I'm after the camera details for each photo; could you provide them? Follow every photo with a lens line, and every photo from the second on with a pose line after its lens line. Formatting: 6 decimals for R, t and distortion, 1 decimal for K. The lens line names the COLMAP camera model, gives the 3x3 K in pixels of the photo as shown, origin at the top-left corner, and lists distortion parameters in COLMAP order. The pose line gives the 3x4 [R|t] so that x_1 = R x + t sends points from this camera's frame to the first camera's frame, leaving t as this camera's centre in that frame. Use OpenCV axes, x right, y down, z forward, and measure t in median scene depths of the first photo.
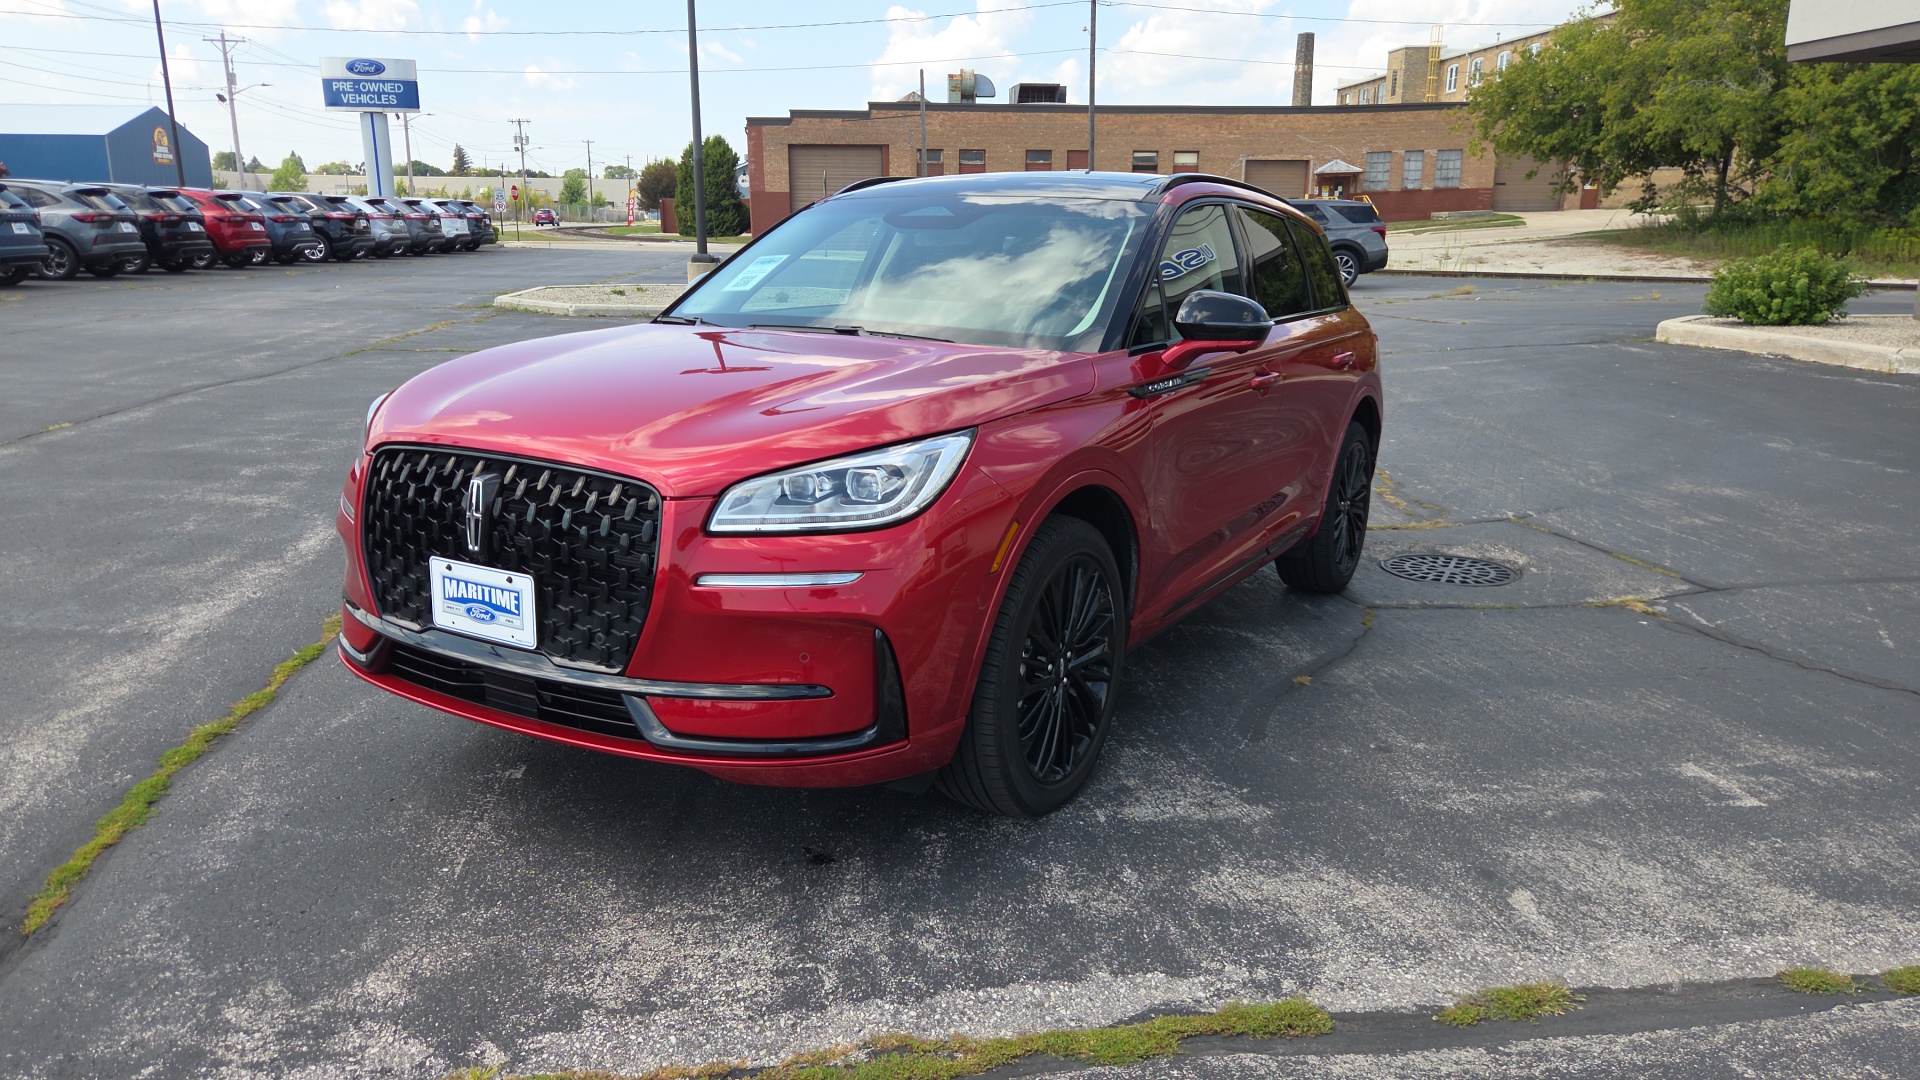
lens RADIAL K [[1279.2, 0, 955.0], [0, 1279.2, 520.4], [0, 0, 1]] dist [0.069245, -0.056889]
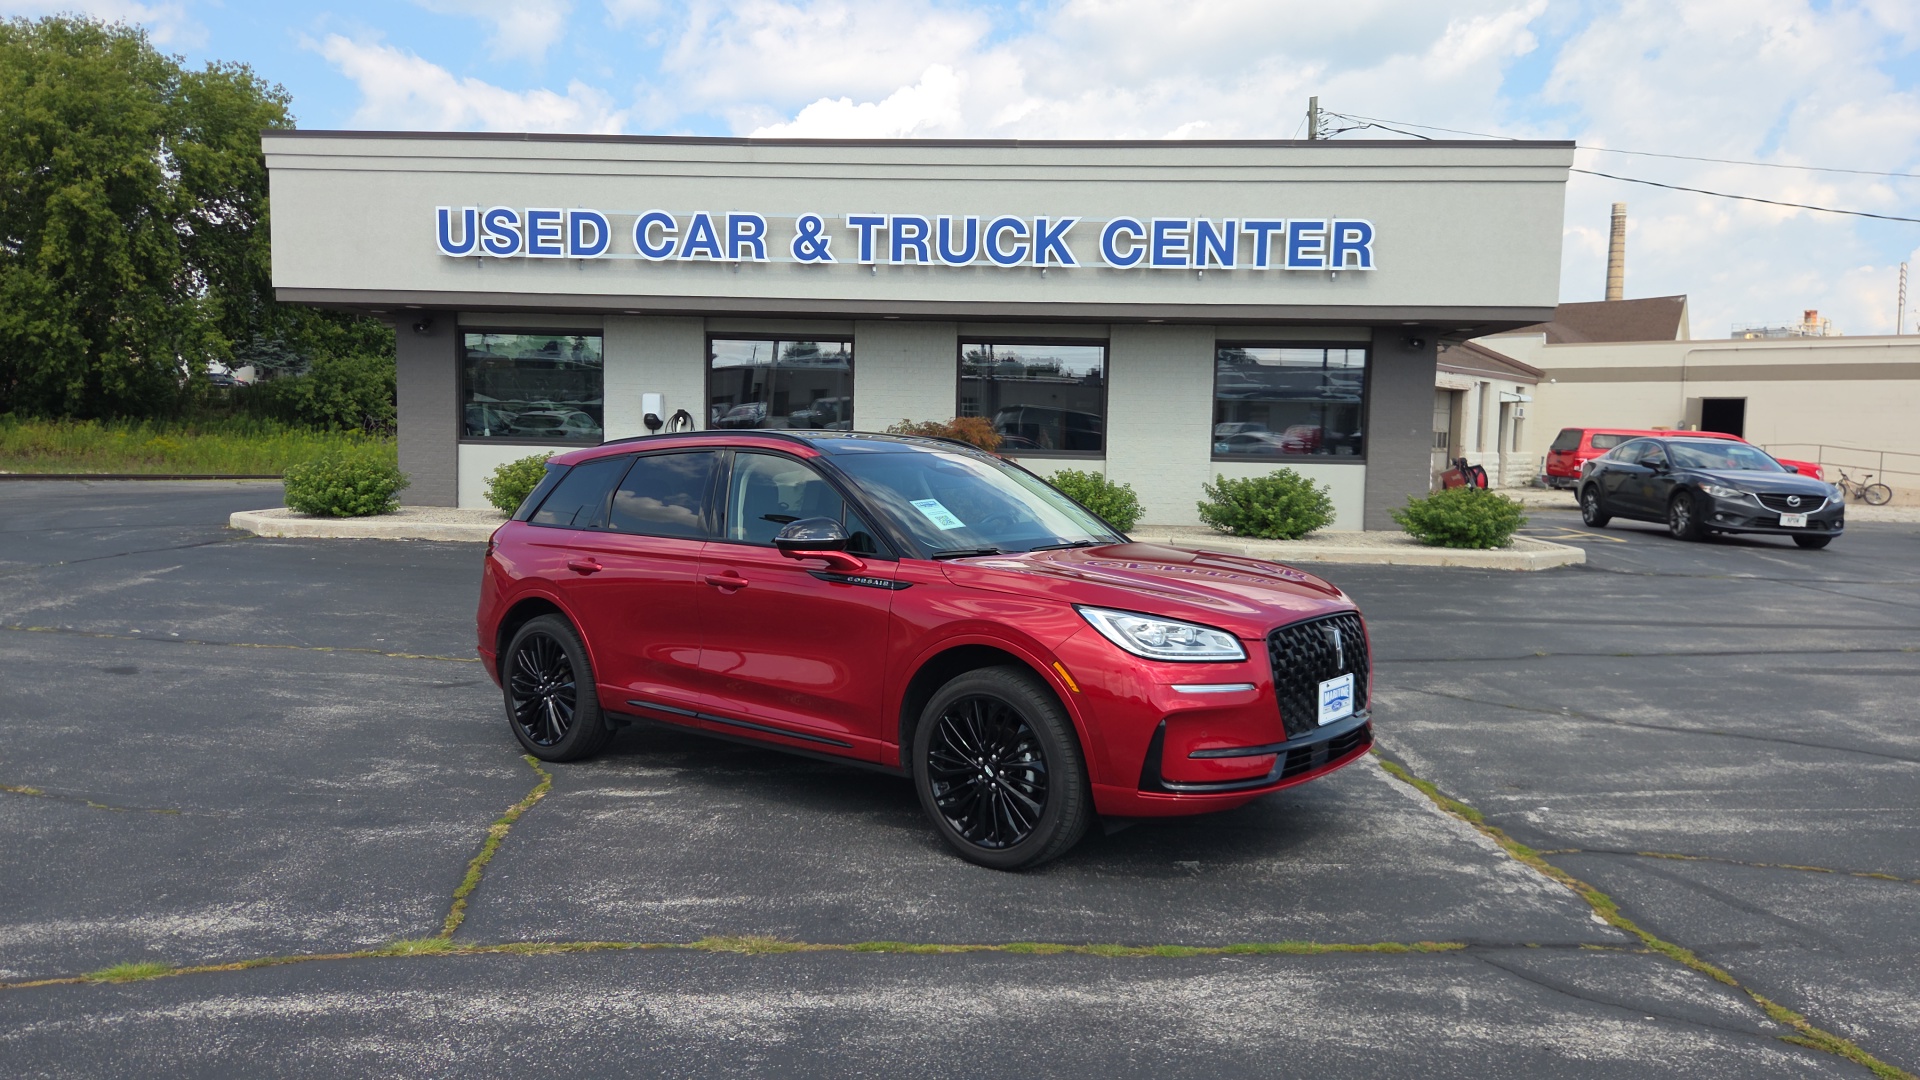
lens RADIAL K [[1279.2, 0, 955.0], [0, 1279.2, 520.4], [0, 0, 1]] dist [0.069245, -0.056889]
pose [[0.150774, -0.066353, 0.986339, -0.174665], [0.199554, 0.979248, 0.035372, -0.027722], [-0.968218, 0.191494, 0.160886, 0.093900]]
